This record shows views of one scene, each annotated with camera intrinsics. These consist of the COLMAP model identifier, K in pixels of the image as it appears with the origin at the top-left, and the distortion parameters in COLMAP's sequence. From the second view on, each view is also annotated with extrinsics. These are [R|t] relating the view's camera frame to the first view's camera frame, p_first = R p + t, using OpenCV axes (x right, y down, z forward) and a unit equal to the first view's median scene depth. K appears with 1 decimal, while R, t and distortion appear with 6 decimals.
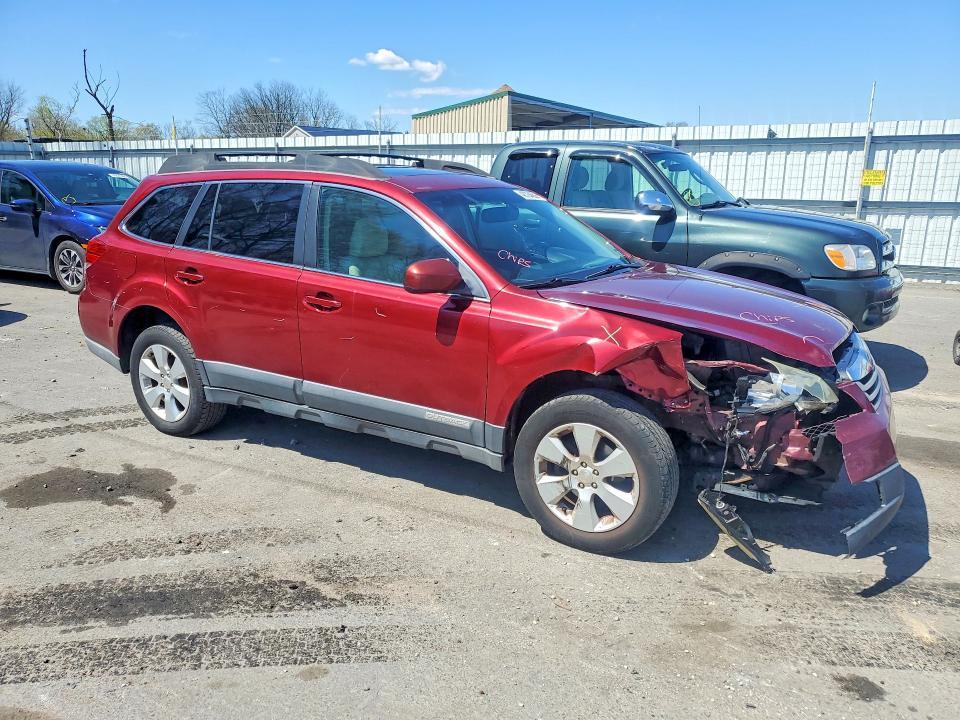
lens RADIAL K [[728.7, 0, 484.1], [0, 728.7, 360.8], [0, 0, 1]] dist [0.013146, 0.003156]
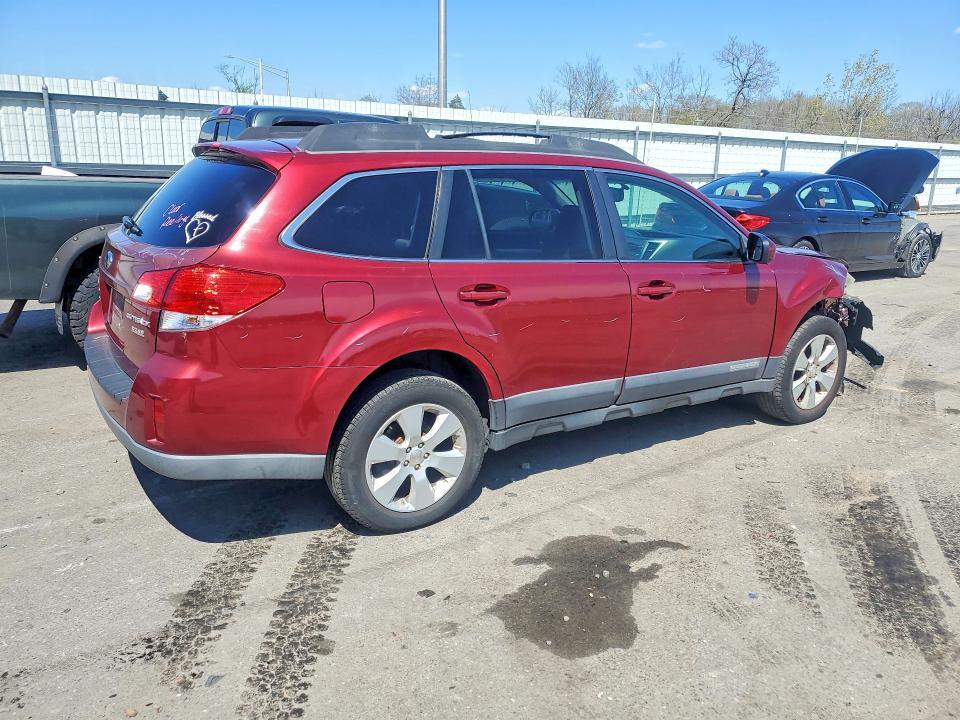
lens RADIAL K [[728.7, 0, 484.2], [0, 728.7, 360.3], [0, 0, 1]] dist [0.013146, 0.003156]
pose [[0.447281, -0.238610, 0.861977, -1.103661], [0.192233, 0.966880, 0.167899, -0.184618], [-0.873491, 0.090603, 0.478335, 0.675405]]
